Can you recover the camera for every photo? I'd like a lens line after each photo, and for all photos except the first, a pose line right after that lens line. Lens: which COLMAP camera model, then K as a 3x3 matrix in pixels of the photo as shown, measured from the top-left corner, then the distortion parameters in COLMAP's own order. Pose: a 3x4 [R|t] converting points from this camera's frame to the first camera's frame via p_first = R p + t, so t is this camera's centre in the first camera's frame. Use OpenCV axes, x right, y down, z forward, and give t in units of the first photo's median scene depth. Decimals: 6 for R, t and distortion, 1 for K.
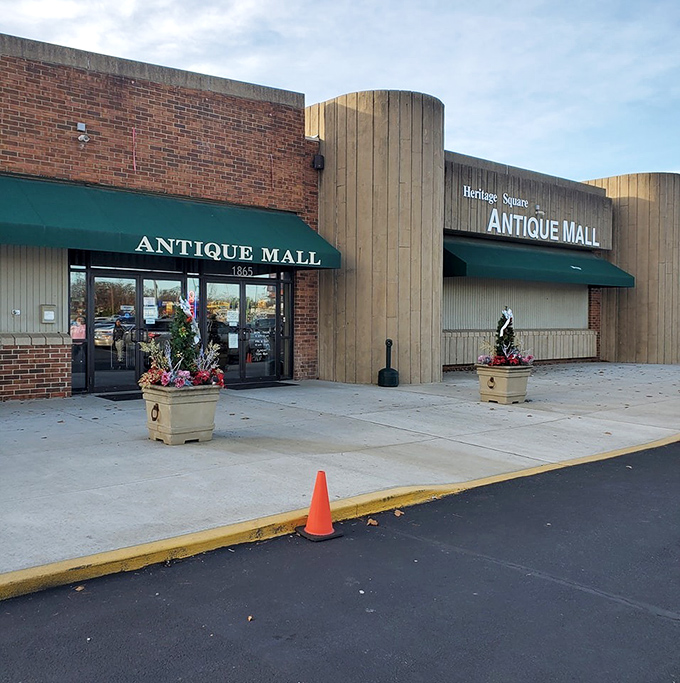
lens RADIAL K [[704.2, 0, 339.7], [0, 704.2, 341.0], [0, 0, 1]] dist [-0.067238, 0.000000]
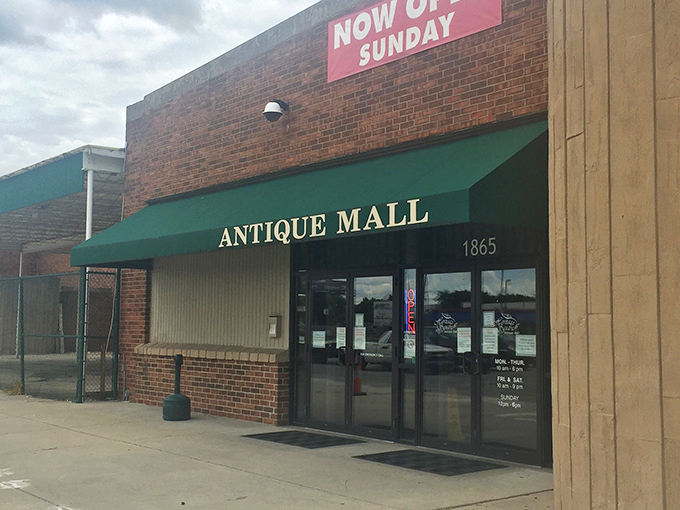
lens RADIAL K [[862.1, 0, 339.8], [0, 862.1, 254.6], [0, 0, 1]] dist [-0.003939, 0.000000]
pose [[-0.041992, -0.095710, -0.994523, 0.630389], [-0.041750, 0.994700, -0.093964, -0.029068], [0.998245, 0.037575, -0.045765, 1.068939]]
